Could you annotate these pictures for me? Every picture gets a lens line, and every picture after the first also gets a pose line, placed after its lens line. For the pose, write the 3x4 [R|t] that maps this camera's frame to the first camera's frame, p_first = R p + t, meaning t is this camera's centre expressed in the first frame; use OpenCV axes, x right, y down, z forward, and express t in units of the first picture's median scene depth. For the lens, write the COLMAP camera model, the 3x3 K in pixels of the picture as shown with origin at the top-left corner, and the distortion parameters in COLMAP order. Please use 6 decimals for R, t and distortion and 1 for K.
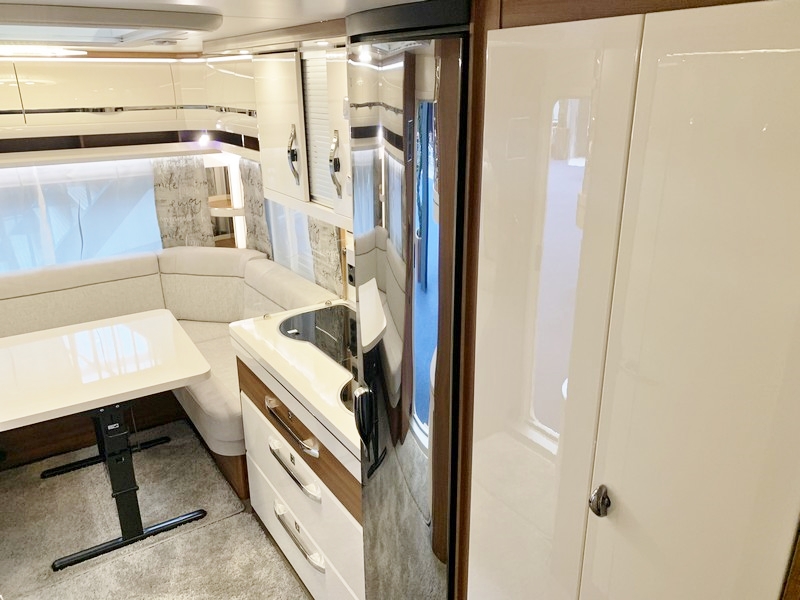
lens RADIAL K [[603.6, 0, 403.4], [0, 603.6, 286.1], [0, 0, 1]] dist [-0.002717, -0.001524]
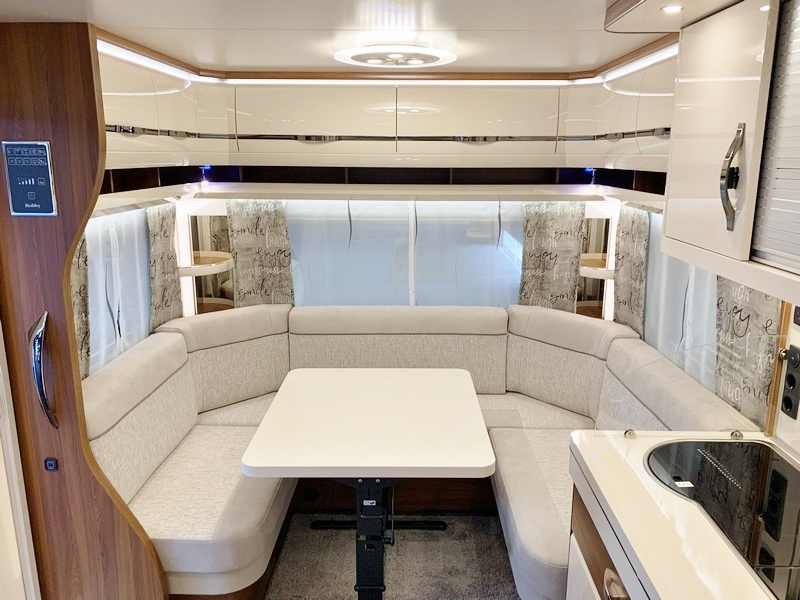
lens RADIAL K [[603.6, 0, 403.4], [0, 603.6, 286.1], [0, 0, 1]] dist [-0.002717, -0.001524]
pose [[0.818262, 0.130072, -0.559936, -0.072007], [-0.189495, 0.980653, -0.049114, -0.023268], [0.542714, 0.146293, 0.827079, 0.265345]]
